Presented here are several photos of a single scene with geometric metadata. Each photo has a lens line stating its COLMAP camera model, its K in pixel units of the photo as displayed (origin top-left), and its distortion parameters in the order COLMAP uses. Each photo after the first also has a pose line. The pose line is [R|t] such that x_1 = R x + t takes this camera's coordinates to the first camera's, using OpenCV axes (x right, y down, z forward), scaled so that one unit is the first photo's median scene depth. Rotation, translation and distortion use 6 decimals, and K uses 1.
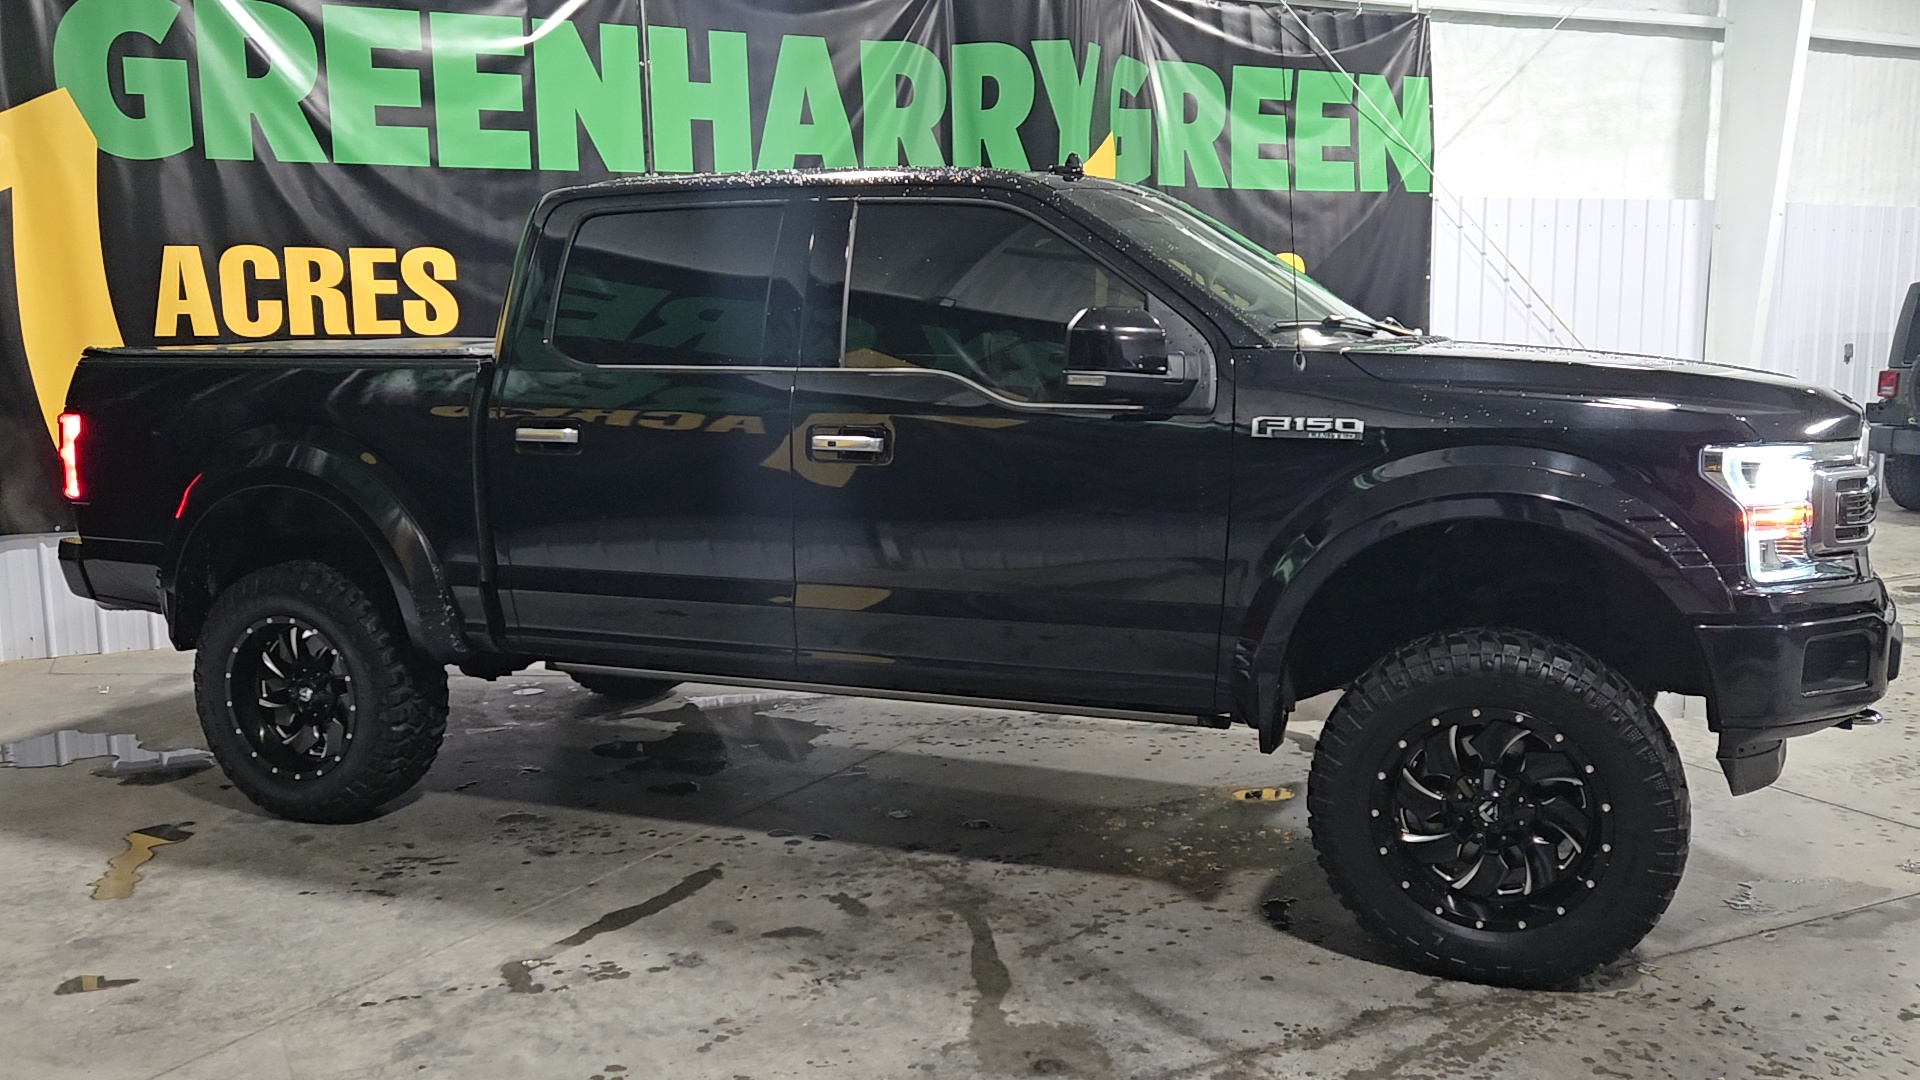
lens RADIAL K [[1593.8, 0, 936.0], [0, 1593.8, 543.1], [0, 0, 1]] dist [0.025847, -0.008929]
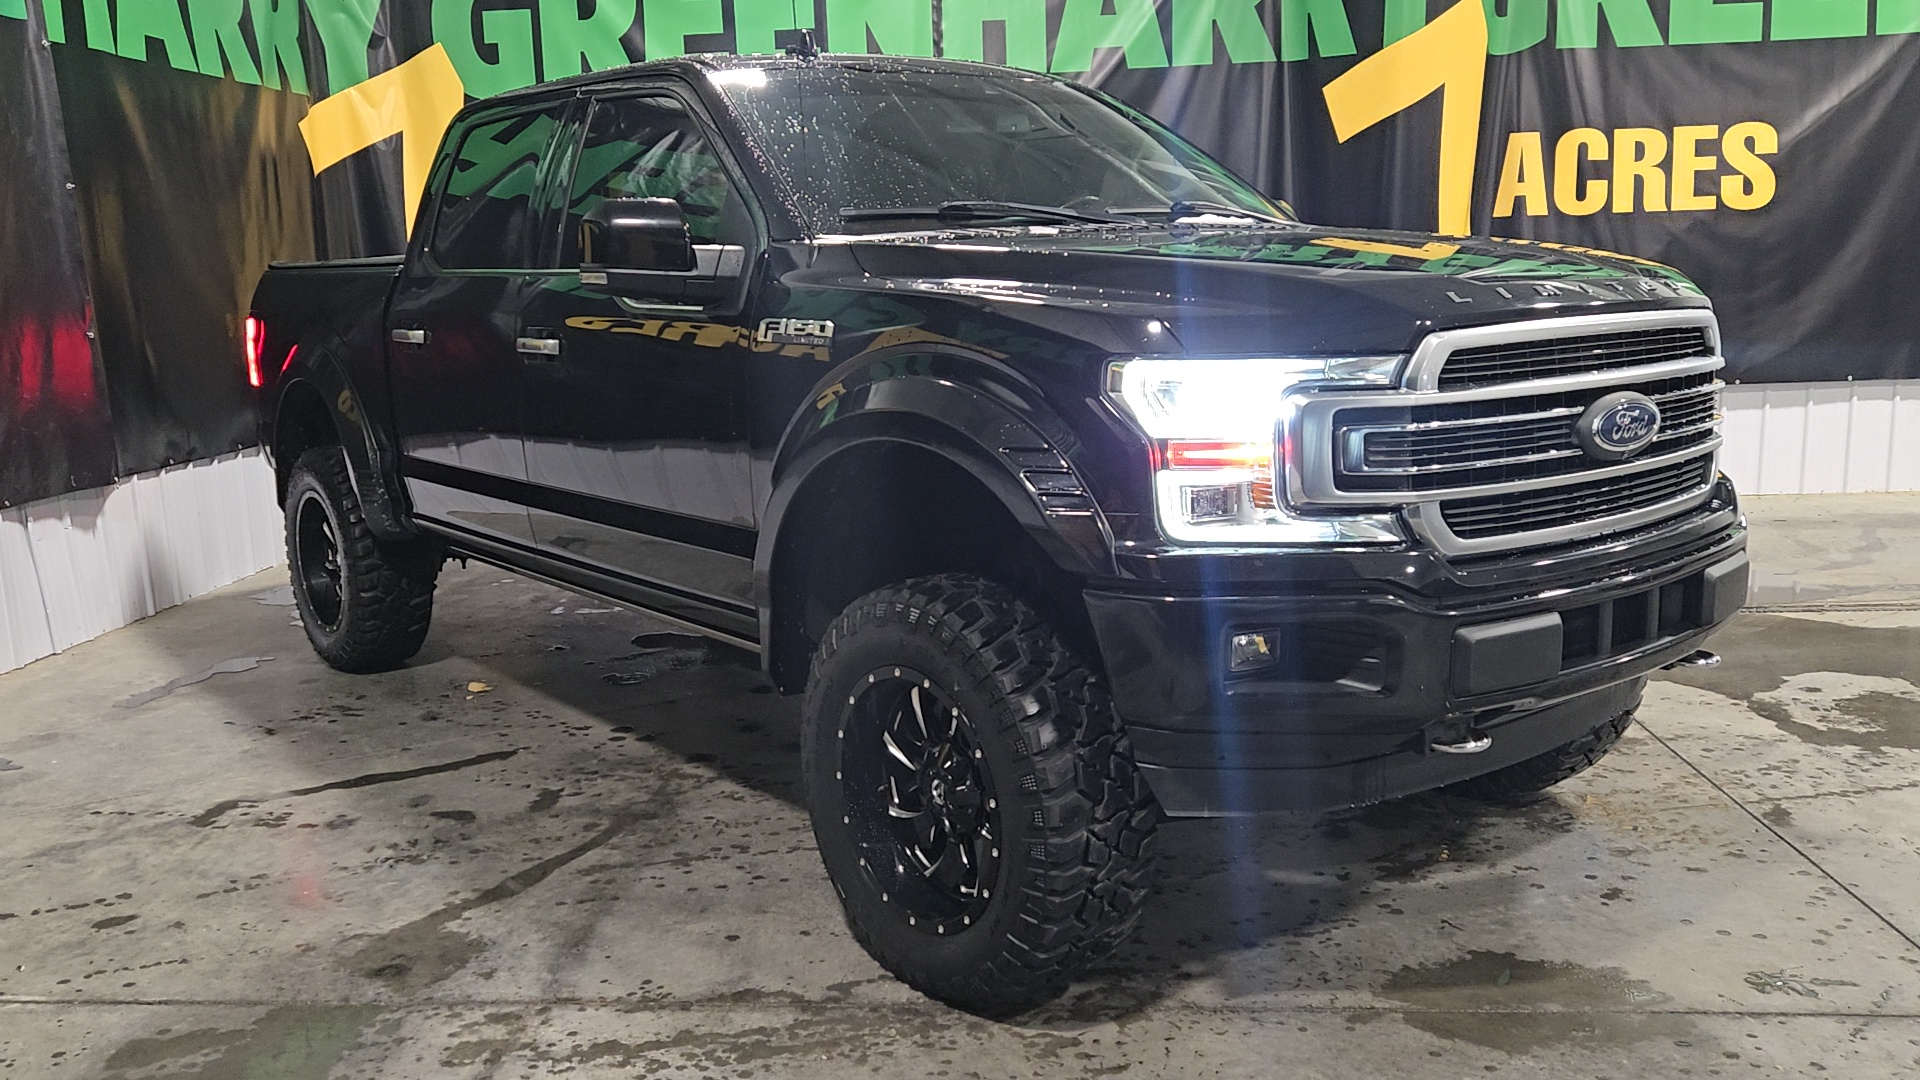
lens RADIAL K [[1593.8, 0, 936.0], [0, 1593.8, 543.1], [0, 0, 1]] dist [0.025847, -0.008929]
pose [[0.870183, 0.071506, -0.487512, 0.611554], [-0.045478, 0.996846, 0.065037, -0.014406], [0.490625, -0.034423, 0.870690, 0.223755]]
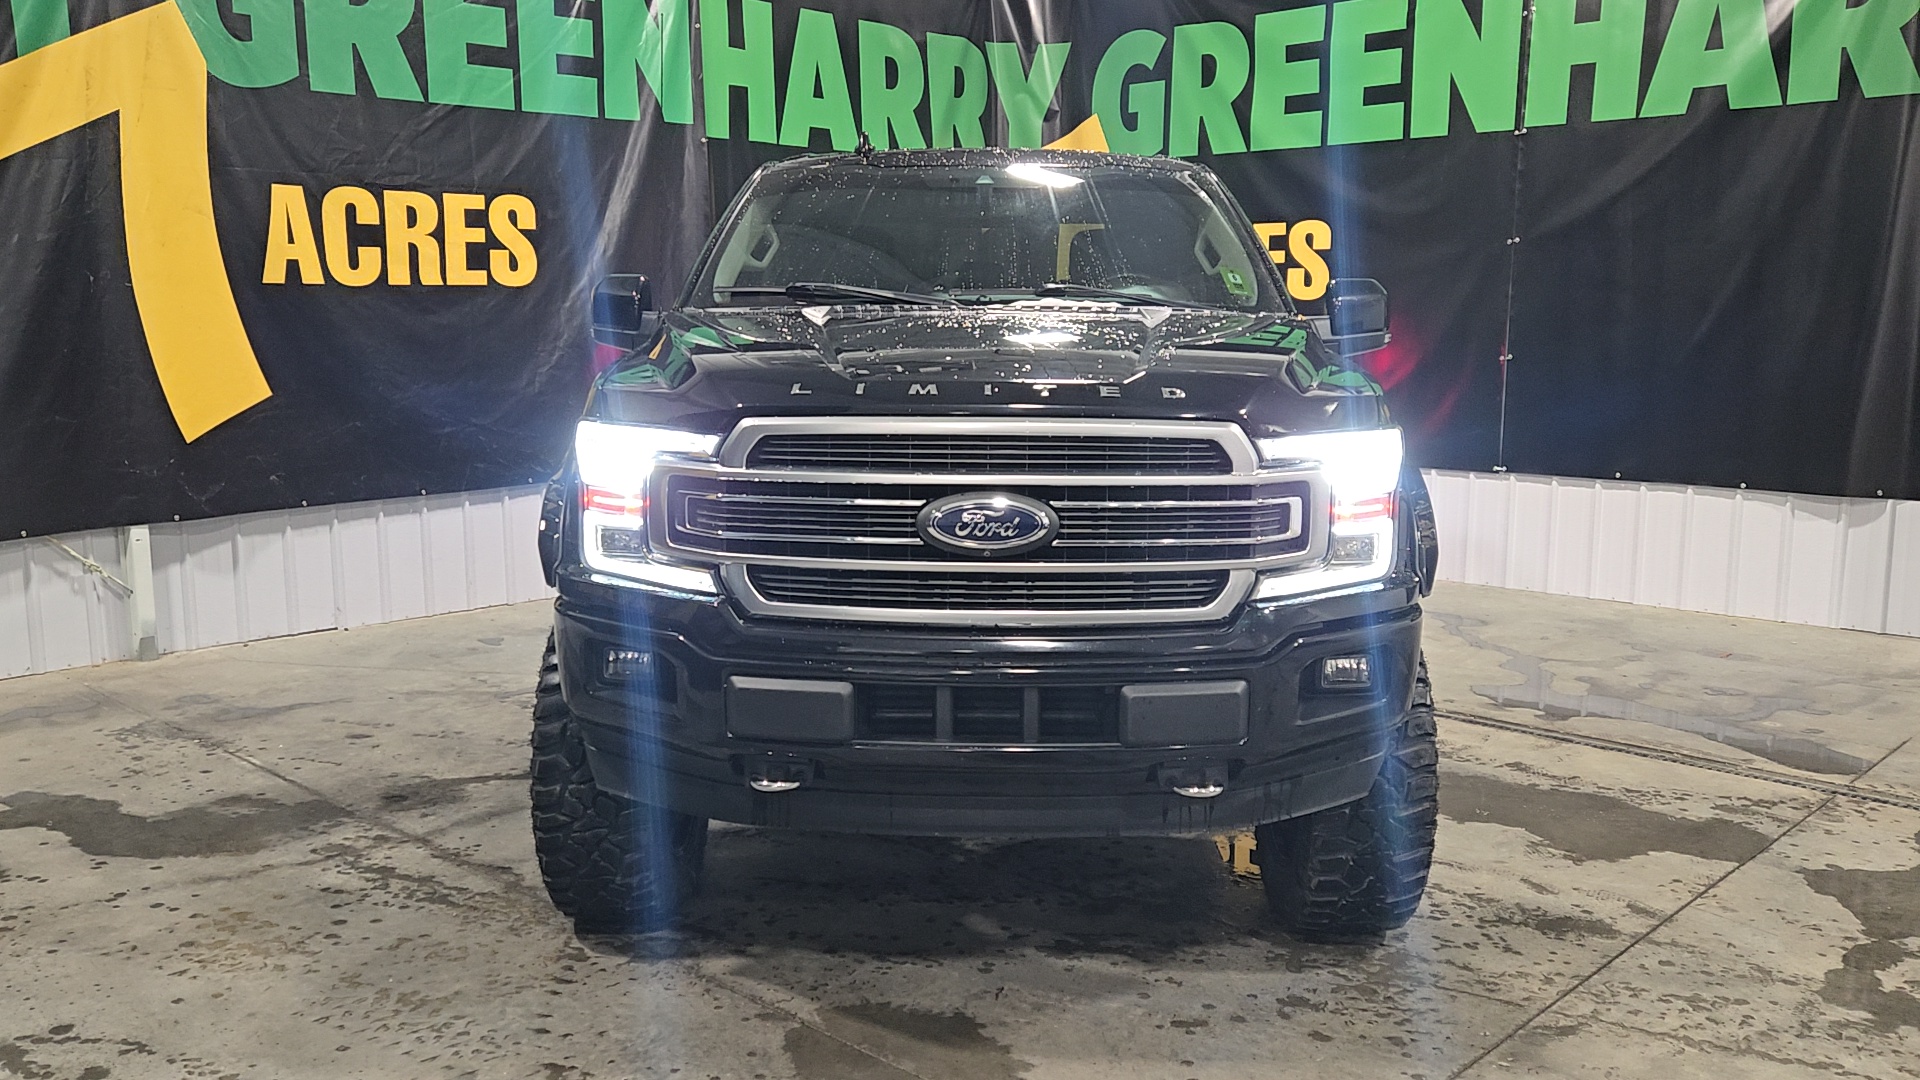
lens RADIAL K [[1593.8, 0, 936.0], [0, 1593.8, 543.1], [0, 0, 1]] dist [0.025847, -0.008929]
pose [[0.355388, 0.152024, -0.922273, 1.139426], [-0.132273, 0.984935, 0.111383, -0.095335], [0.925312, 0.082408, 0.370143, 0.656734]]
